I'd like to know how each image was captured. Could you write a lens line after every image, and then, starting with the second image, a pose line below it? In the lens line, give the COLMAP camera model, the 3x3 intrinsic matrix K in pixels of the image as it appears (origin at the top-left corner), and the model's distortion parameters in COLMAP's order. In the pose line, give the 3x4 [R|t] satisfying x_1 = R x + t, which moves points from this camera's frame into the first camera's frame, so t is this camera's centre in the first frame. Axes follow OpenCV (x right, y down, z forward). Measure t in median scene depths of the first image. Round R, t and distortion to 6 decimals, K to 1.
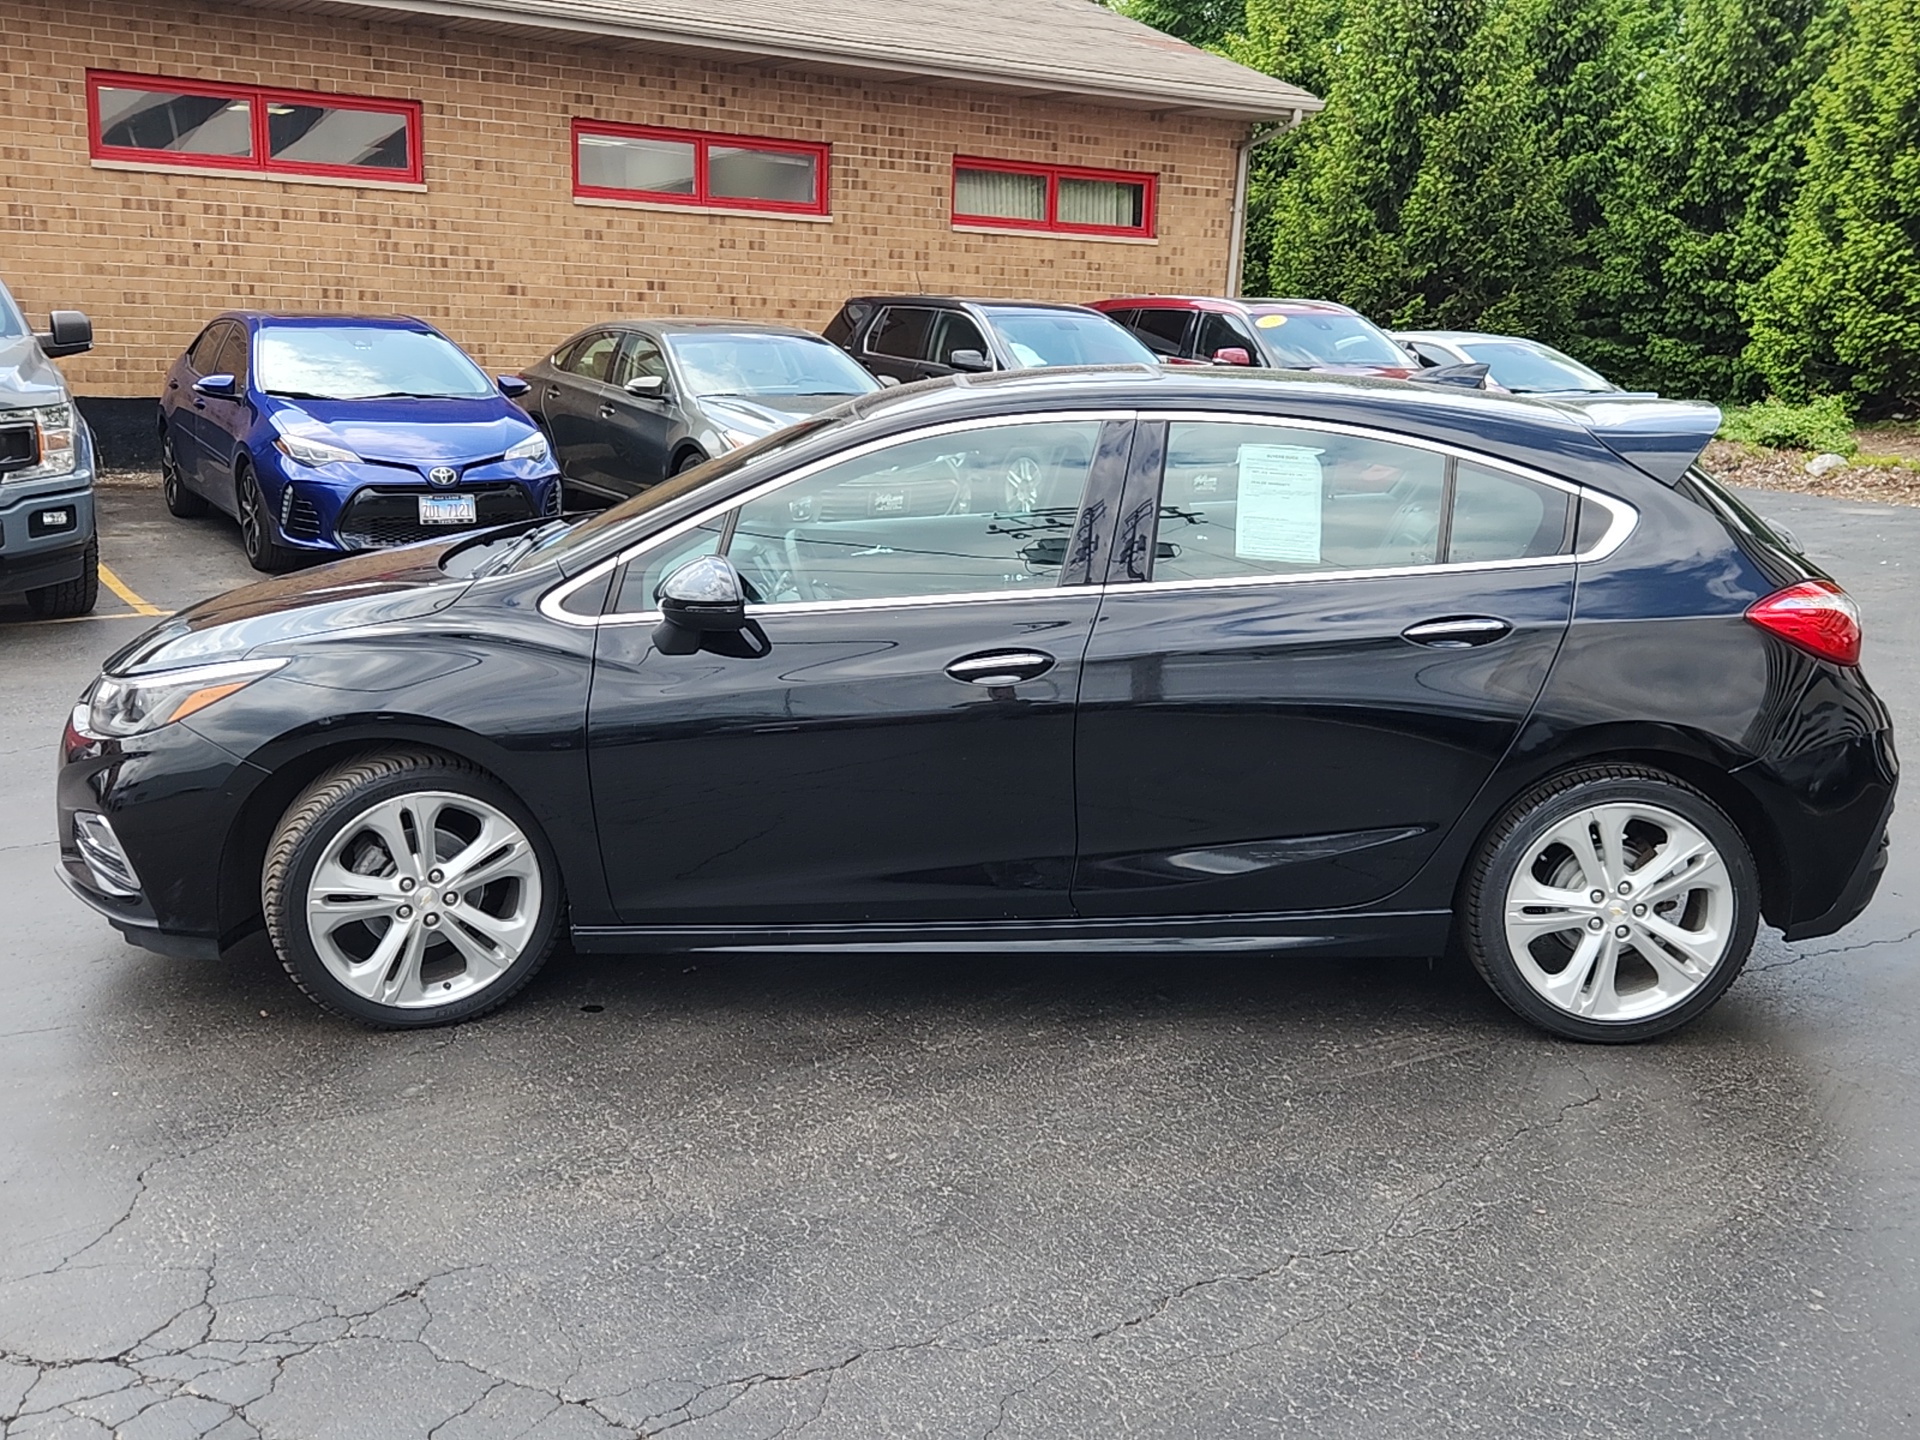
lens RADIAL K [[1921.1, 0, 962.8], [0, 1921.1, 723.2], [0, 0, 1]] dist [0.035459, 0.000000]
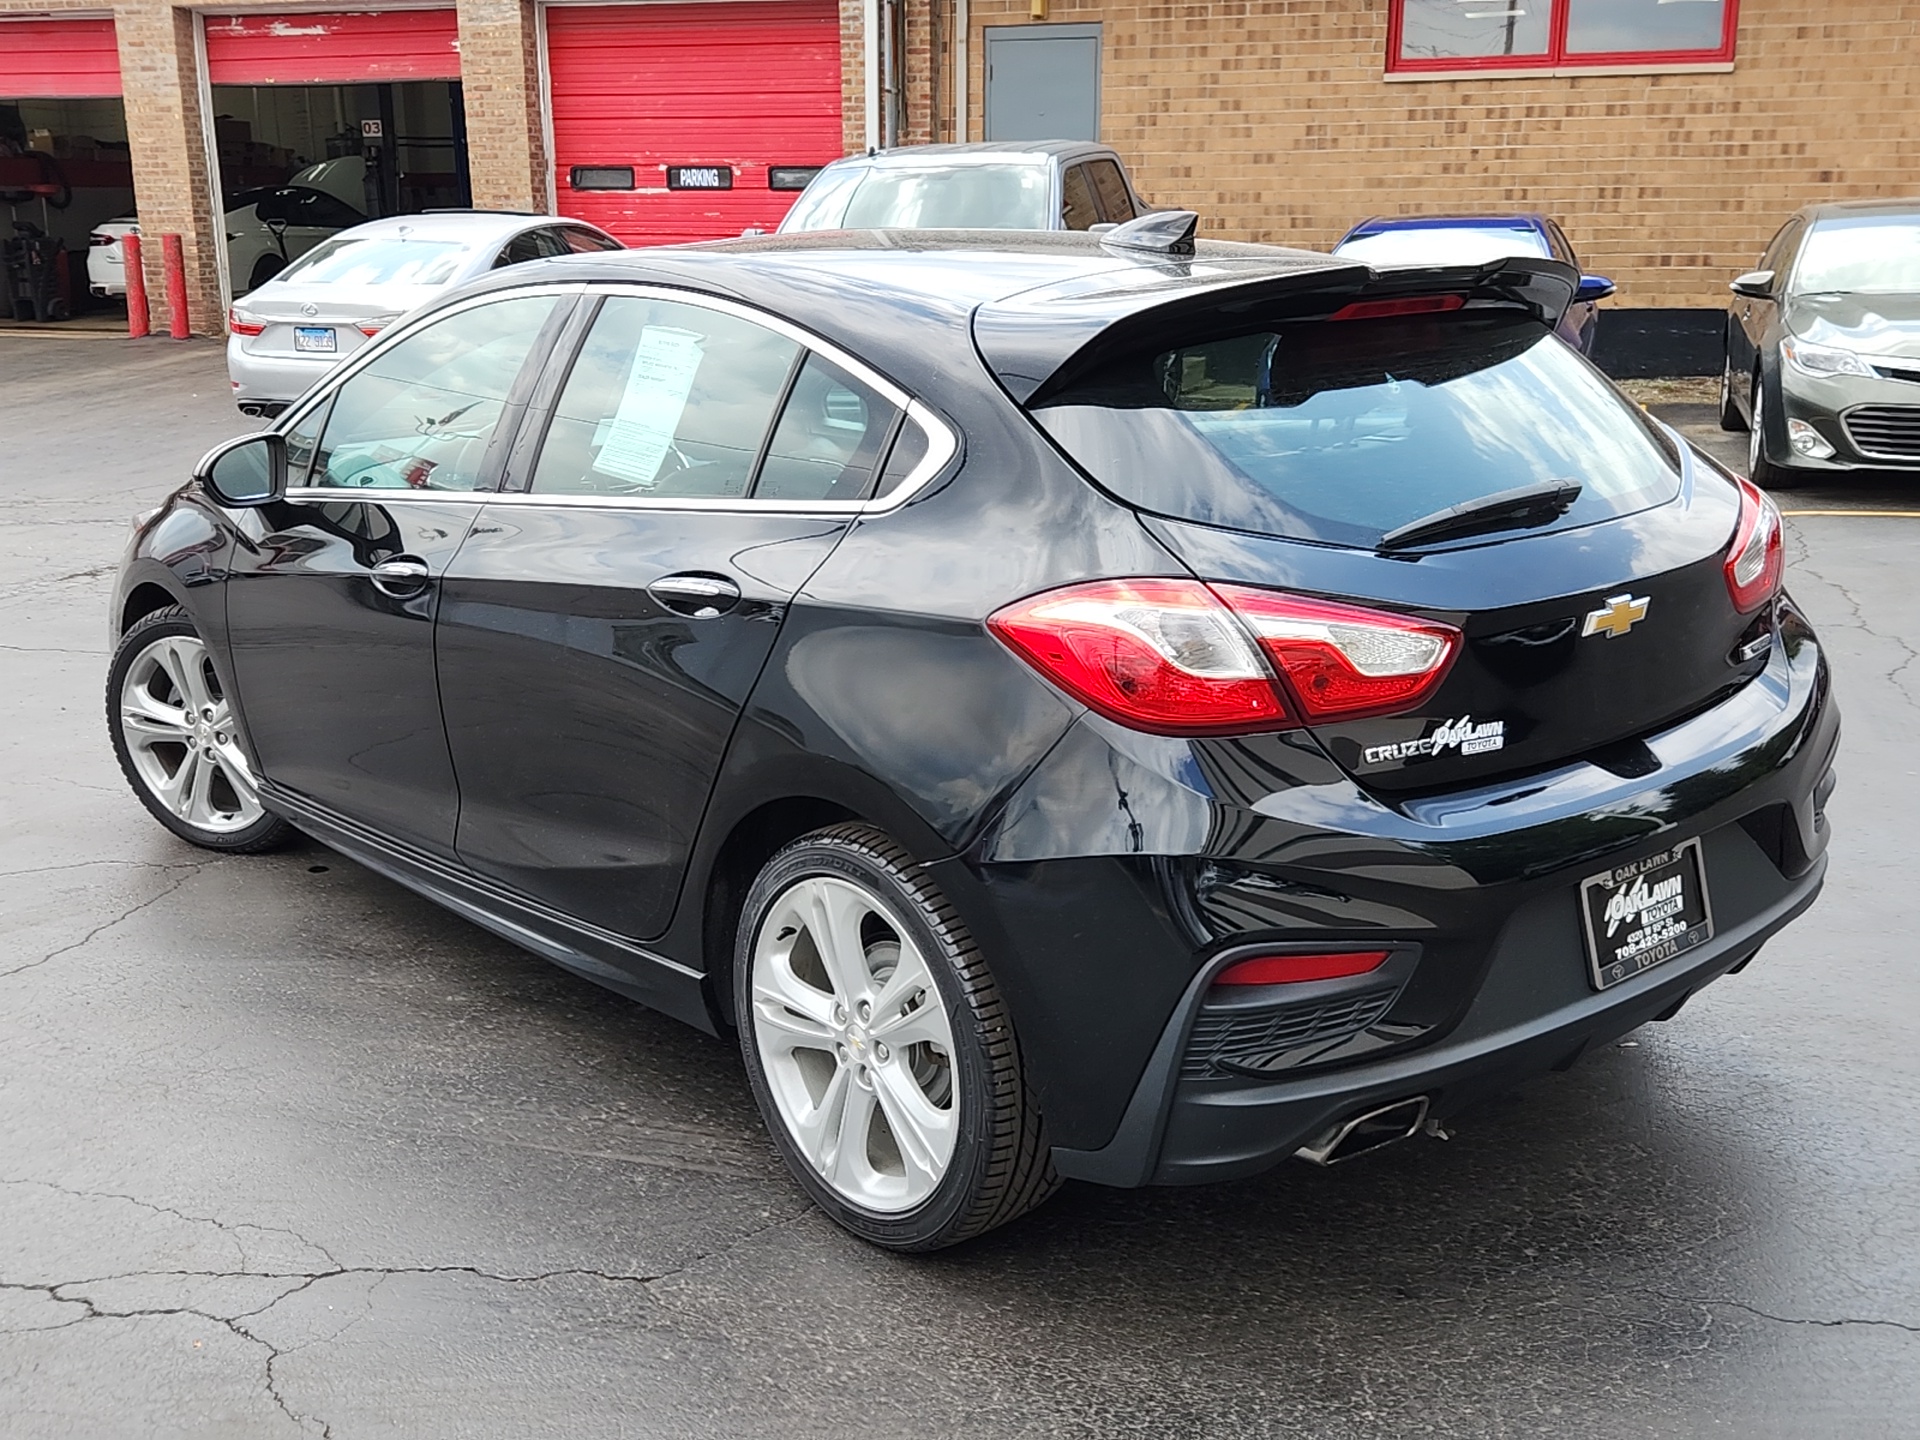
lens RADIAL K [[1921.1, 0, 946.6], [0, 1921.1, 732.6], [0, 0, 1]] dist [0.035459, 0.000000]
pose [[0.650877, 0.159761, -0.742183, 0.207638], [-0.125559, 0.986797, 0.102305, -0.019674], [0.748729, 0.026600, 0.662343, 0.146099]]
